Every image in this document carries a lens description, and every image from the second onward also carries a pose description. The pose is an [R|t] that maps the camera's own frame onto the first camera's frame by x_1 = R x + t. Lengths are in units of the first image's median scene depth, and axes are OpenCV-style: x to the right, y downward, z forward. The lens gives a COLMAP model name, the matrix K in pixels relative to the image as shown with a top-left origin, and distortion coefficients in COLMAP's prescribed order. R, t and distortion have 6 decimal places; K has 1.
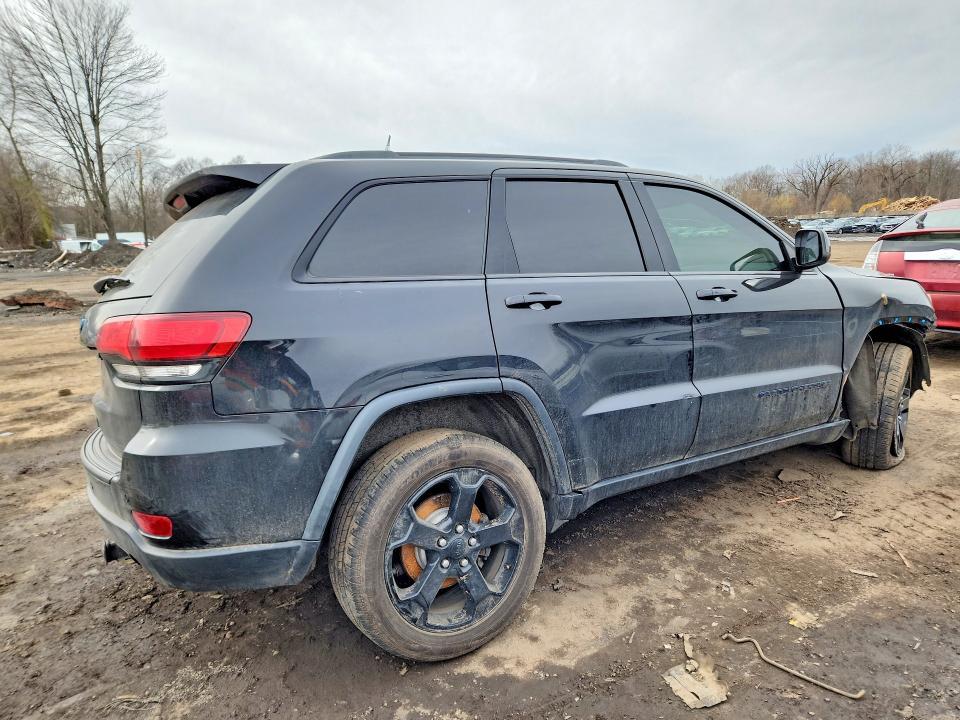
lens RADIAL K [[738.3, 0, 480.0], [0, 738.3, 360.0], [0, 0, 1]] dist [0.010787, 0.006768]
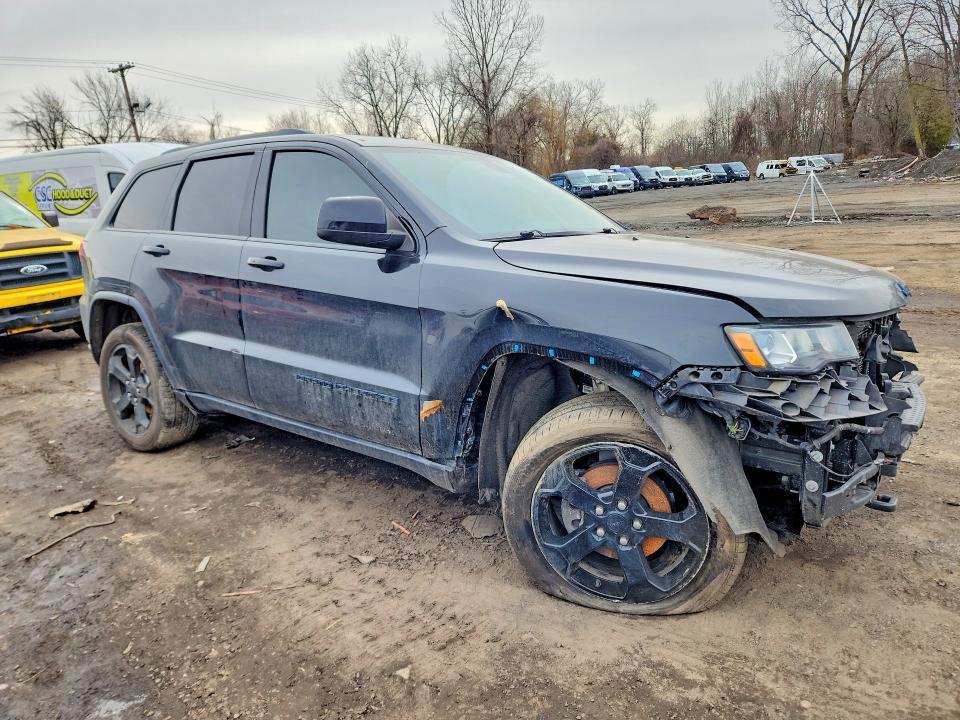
lens RADIAL K [[738.3, 0, 480.0], [0, 738.3, 360.0], [0, 0, 1]] dist [0.010787, 0.006768]
pose [[0.260299, 0.234844, -0.936532, 1.371680], [-0.107875, 0.970970, 0.213497, -0.207605], [0.959483, 0.045455, 0.278076, 1.001474]]
